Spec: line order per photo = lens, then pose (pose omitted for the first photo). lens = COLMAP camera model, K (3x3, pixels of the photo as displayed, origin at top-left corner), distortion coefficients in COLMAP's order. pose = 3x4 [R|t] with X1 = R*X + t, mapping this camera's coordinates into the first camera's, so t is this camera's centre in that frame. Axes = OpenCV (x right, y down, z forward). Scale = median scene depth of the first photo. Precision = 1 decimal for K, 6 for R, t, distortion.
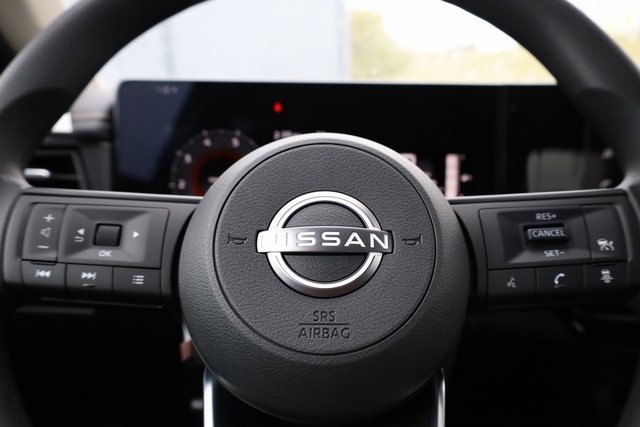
lens RADIAL K [[505.4, 0, 320.0], [0, 505.4, 213.5], [0, 0, 1]] dist [-0.001225, -0.000628]
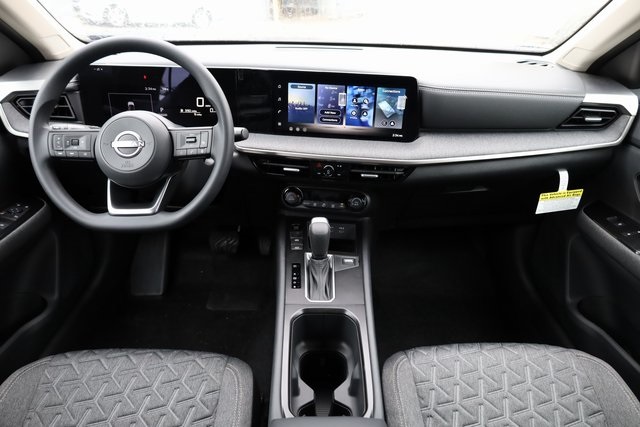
lens RADIAL K [[455.8, 0, 320.0], [0, 455.8, 213.5], [0, 0, 1]] dist [0.002636, 0.005311]
pose [[0.999664, -0.021494, -0.014514, 1.482573], [0.025056, 0.944896, 0.326411, -0.536469], [0.006698, -0.326665, 0.945116, -2.442561]]
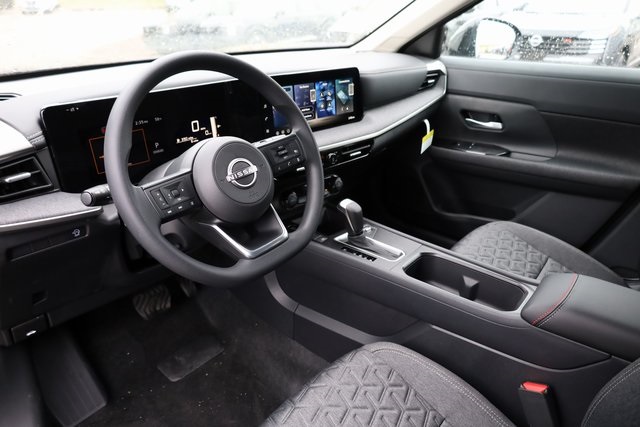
lens RADIAL K [[455.8, 0, 320.0], [0, 455.8, 213.5], [0, 0, 1]] dist [0.002636, 0.005311]
pose [[0.639991, -0.358205, 0.679780, -1.755534], [0.136231, 0.923570, 0.358411, -0.690011], [-0.756209, -0.136773, 0.639876, -1.340915]]
